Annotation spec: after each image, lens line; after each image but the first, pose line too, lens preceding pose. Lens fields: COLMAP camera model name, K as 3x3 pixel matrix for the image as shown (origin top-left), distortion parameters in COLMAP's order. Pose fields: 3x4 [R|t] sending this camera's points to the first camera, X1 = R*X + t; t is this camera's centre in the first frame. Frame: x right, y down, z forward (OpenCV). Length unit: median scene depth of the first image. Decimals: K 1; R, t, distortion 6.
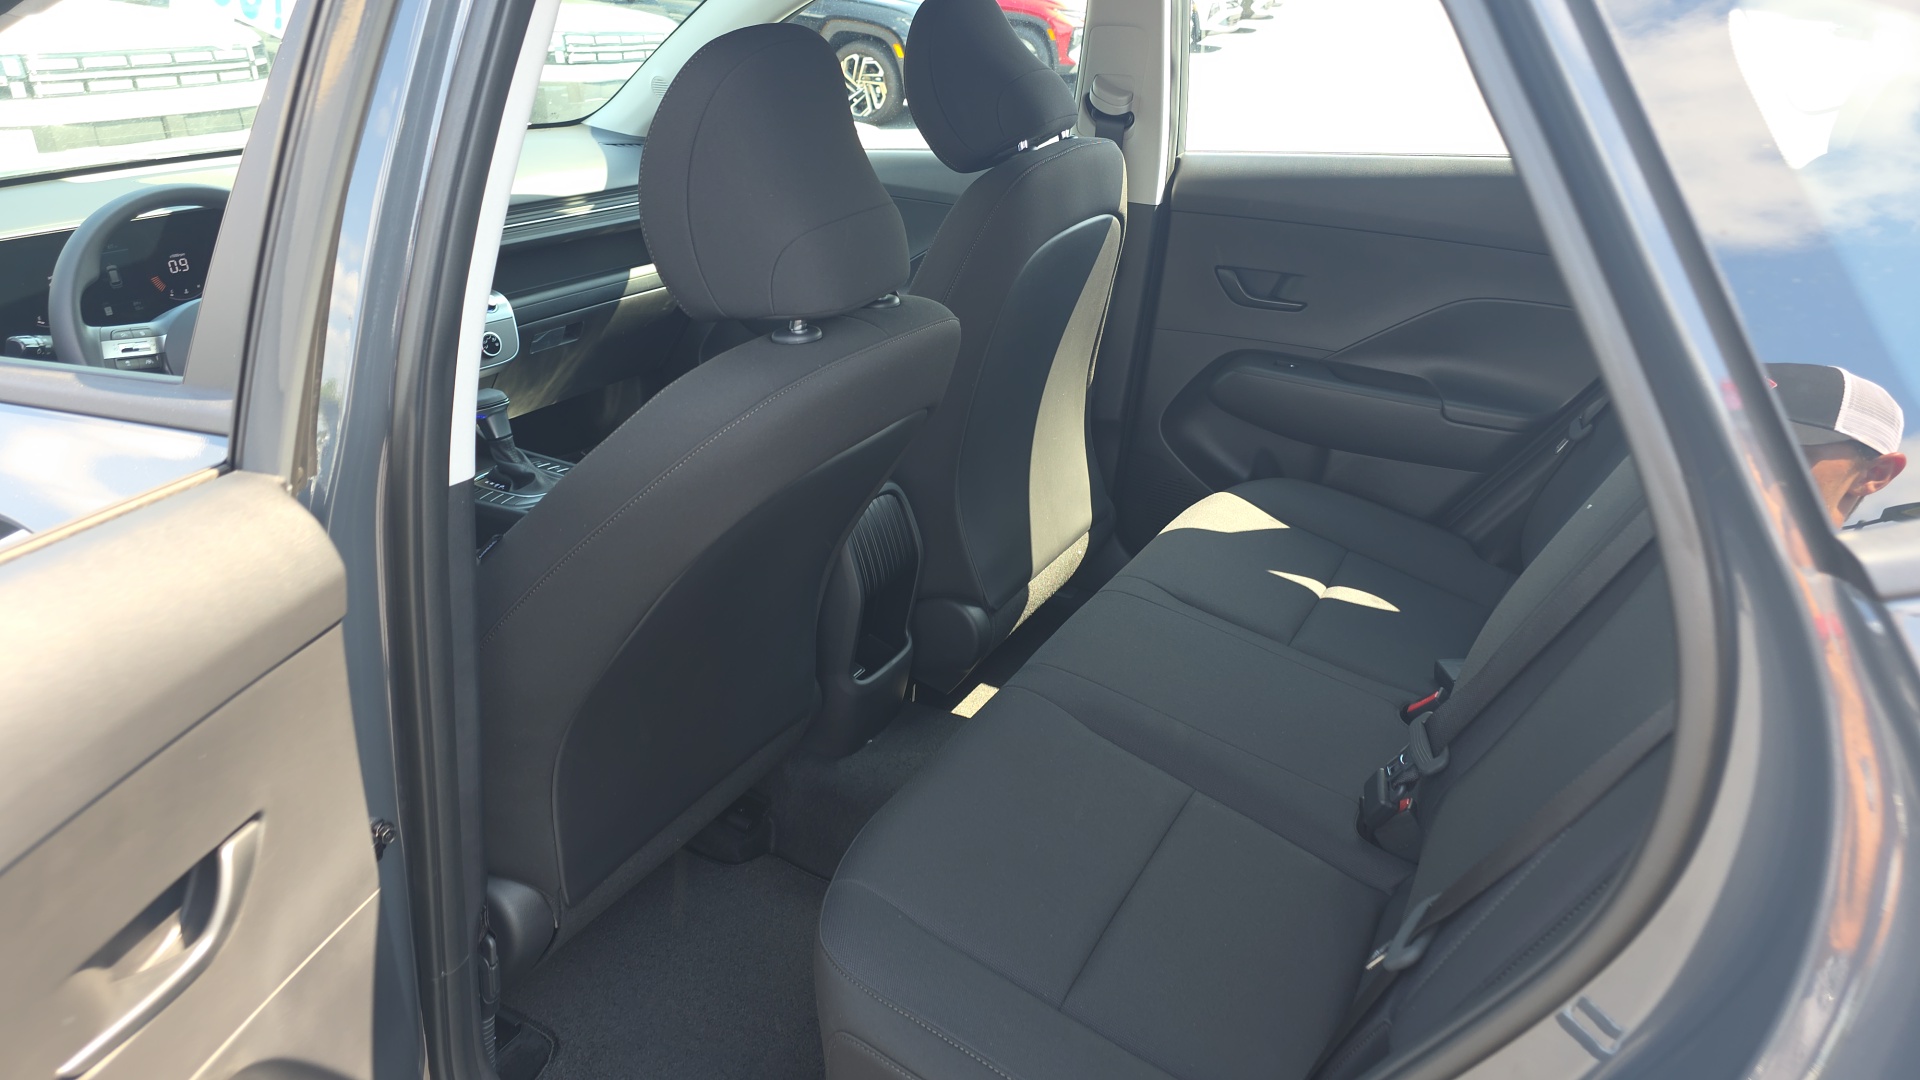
lens RADIAL K [[1309.3, 0, 964.2], [0, 1309.3, 511.1], [0, 0, 1]] dist [0.085755, -0.053675]
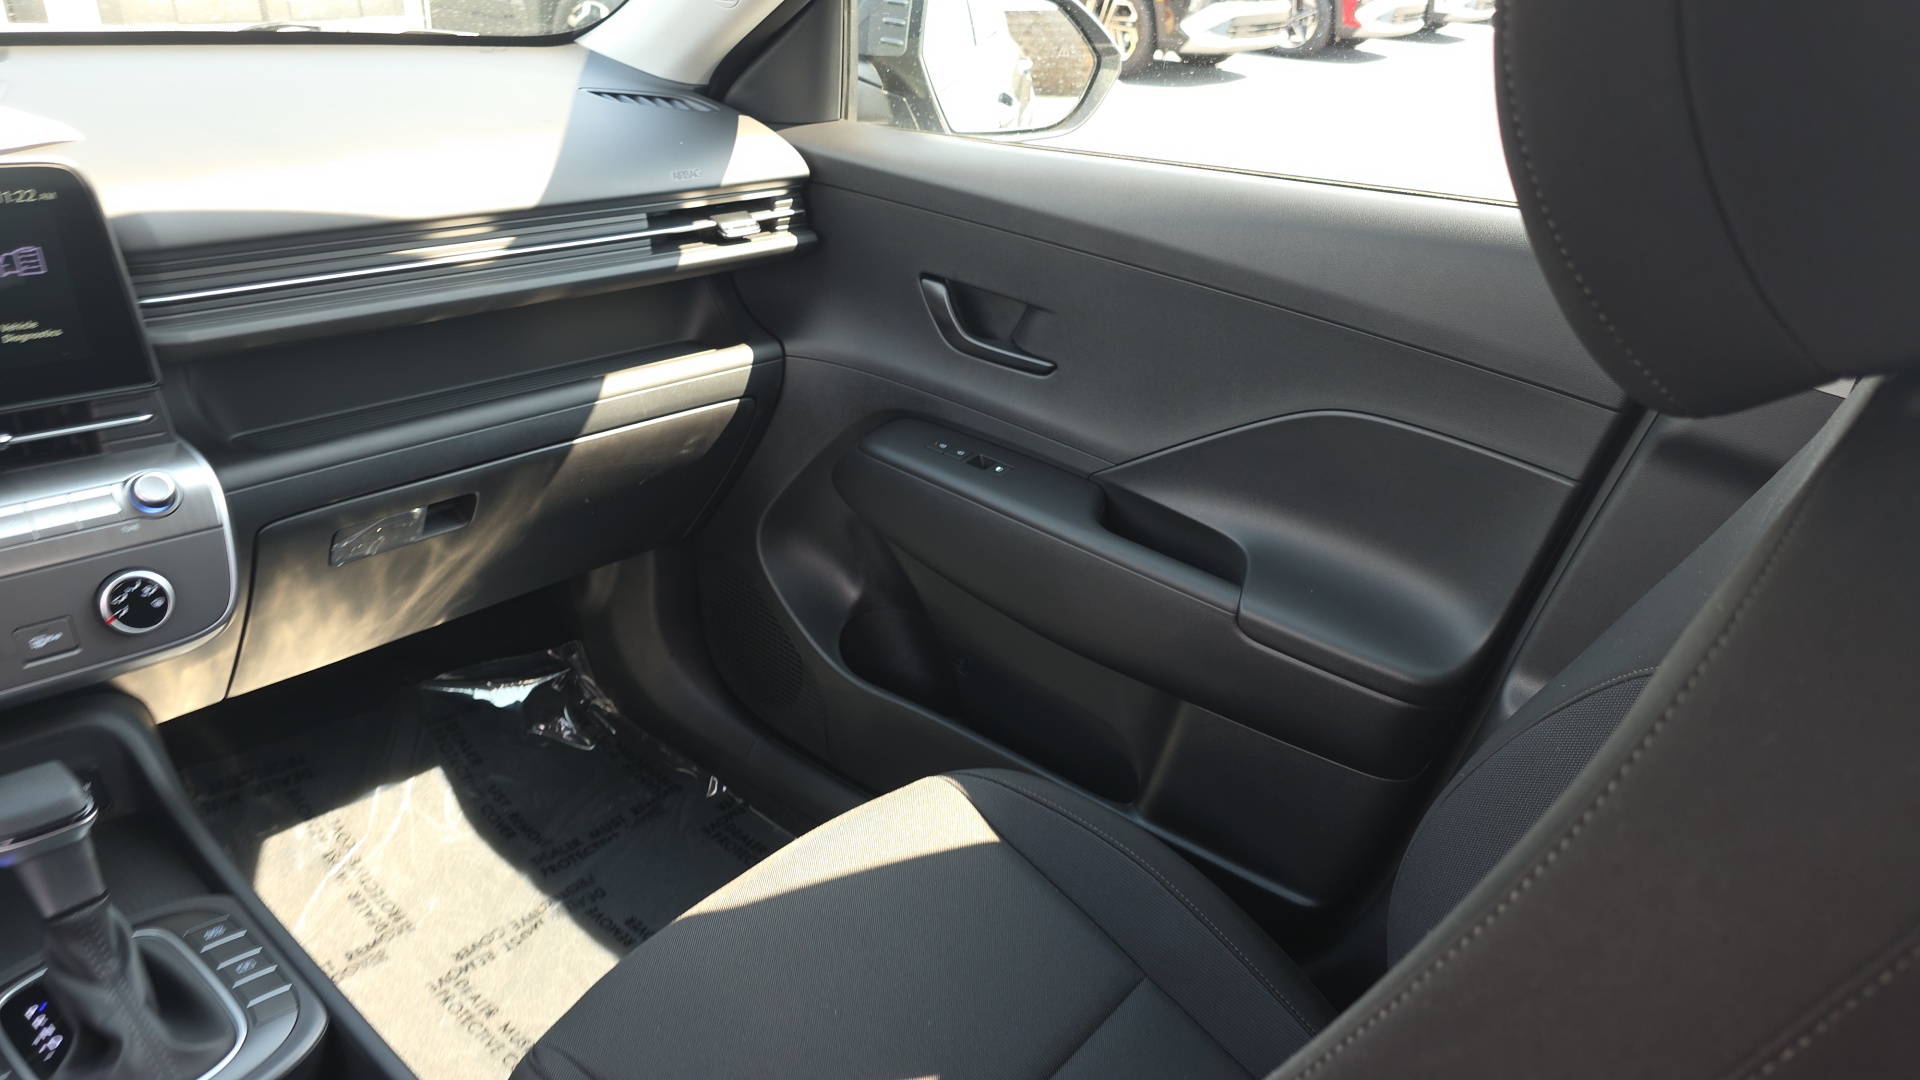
lens RADIAL K [[1312.2, 0, 998.2], [0, 1312.2, 592.2], [0, 0, 1]] dist [0.041463, -0.047697]
pose [[0.984752, 0.145184, -0.095839, -0.063863], [-0.136001, 0.986020, 0.096275, -0.173313], [0.108476, -0.081772, 0.990730, 0.557995]]
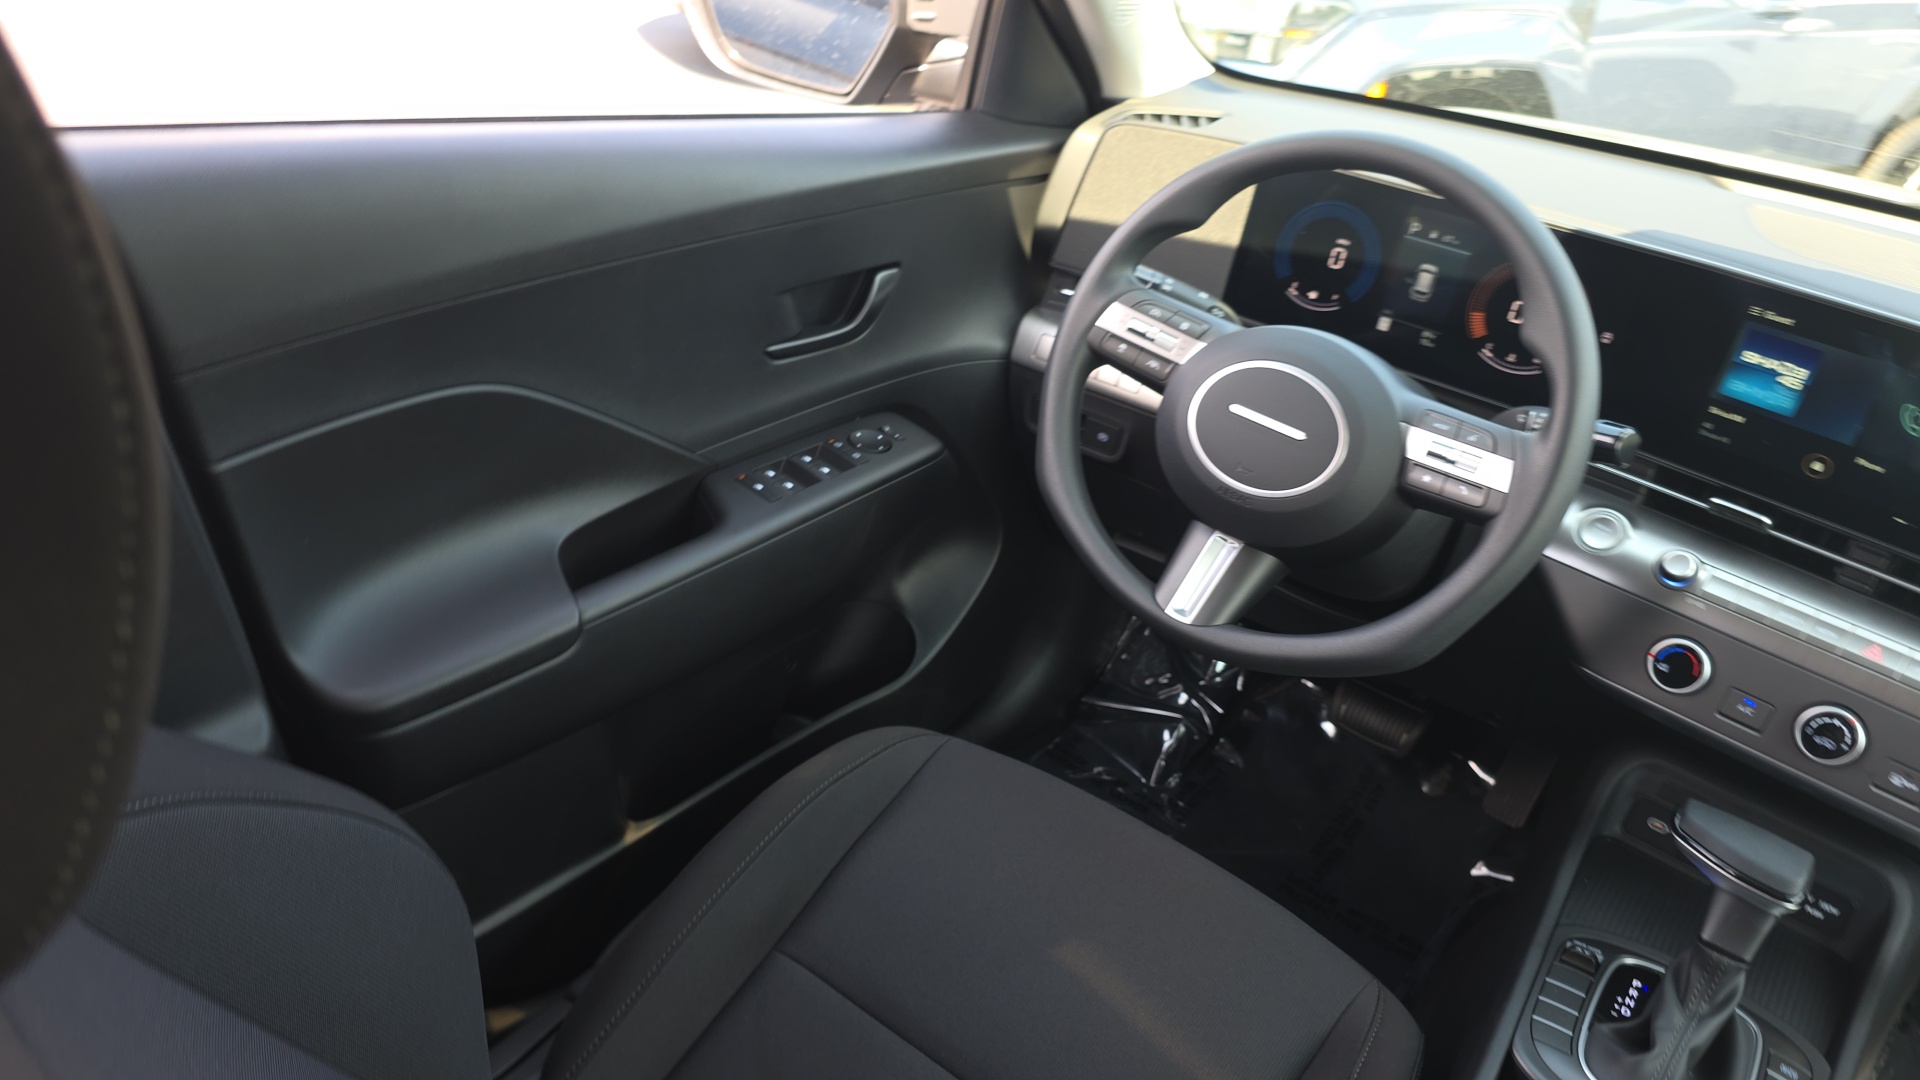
lens RADIAL K [[1297.9, 0, 958.9], [0, 1297.9, 547.1], [0, 0, 1]] dist [0.044894, -0.046423]
pose [[-0.137620, 0.470031, -0.871855, -0.011500], [-0.497301, 0.728454, 0.471219, -0.184596], [0.856594, 0.498423, 0.133497, 0.557672]]
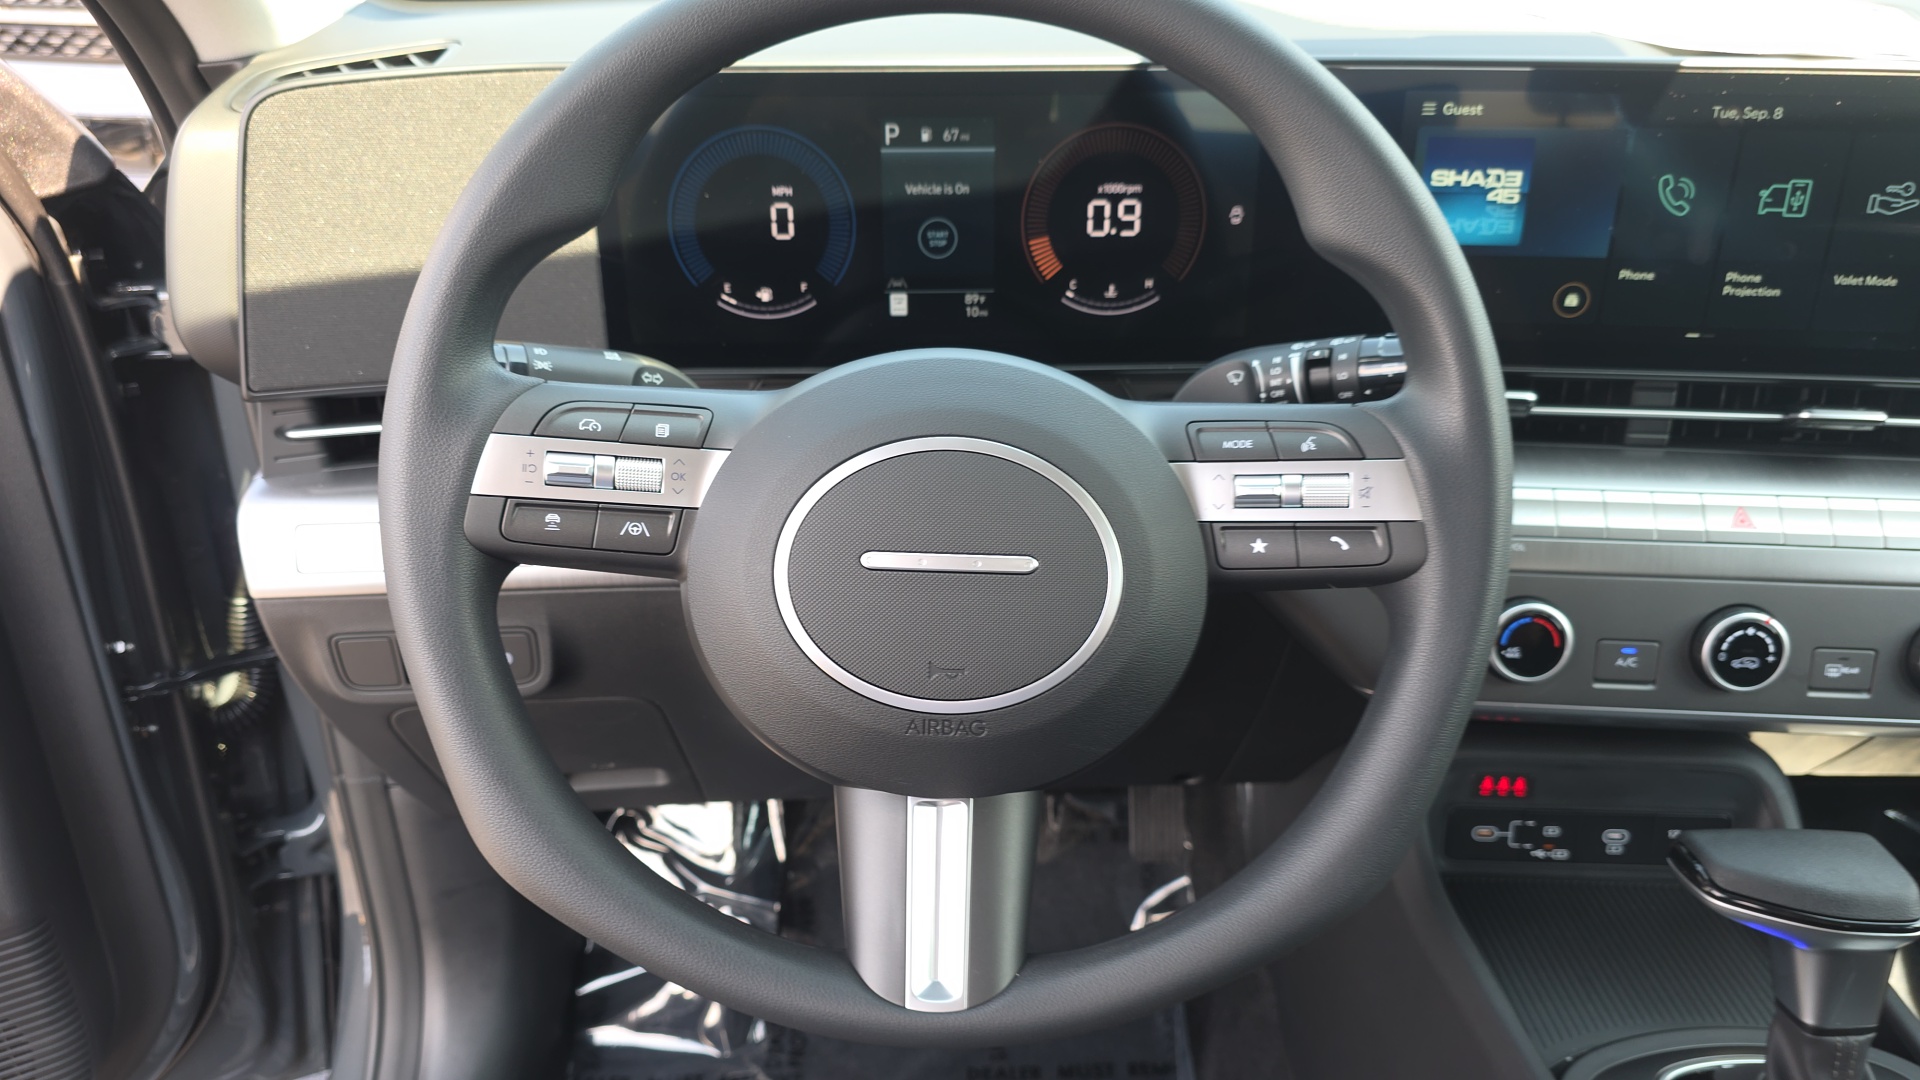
lens RADIAL K [[1330.8, 0, 942.2], [0, 1330.8, 564.5], [0, 0, 1]] dist [0.038341, -0.051371]
pose [[0.509291, 0.390047, -0.767128, -0.220033], [-0.326605, 0.912307, 0.247033, -0.124987], [0.796211, 0.124737, 0.592022, 0.558102]]
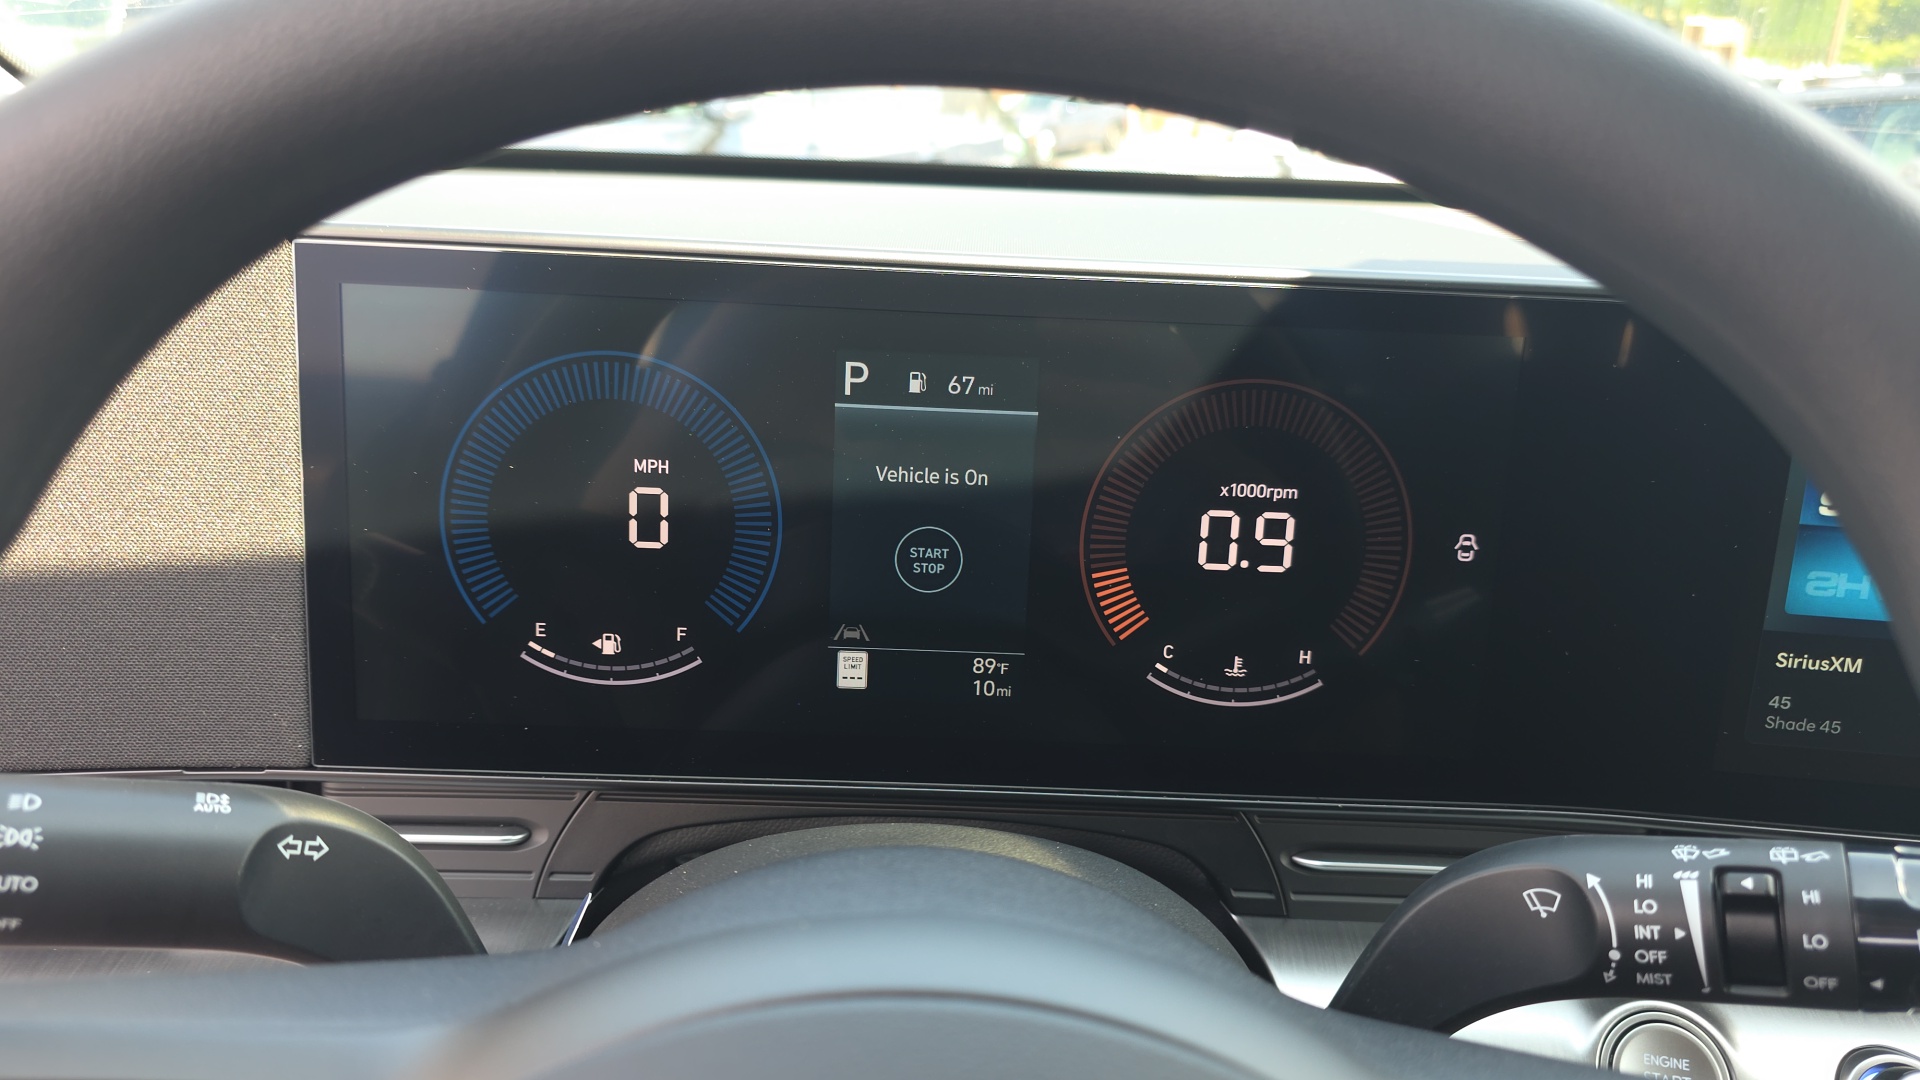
lens RADIAL K [[1336.7, 0, 940.5], [0, 1336.7, 543.3], [0, 0, 1]] dist [0.047283, -0.072392]
pose [[0.503101, 0.258951, -0.824520, -0.324451], [-0.373004, 0.925680, 0.063123, -0.129819], [0.779588, 0.275792, 0.562300, 0.622024]]
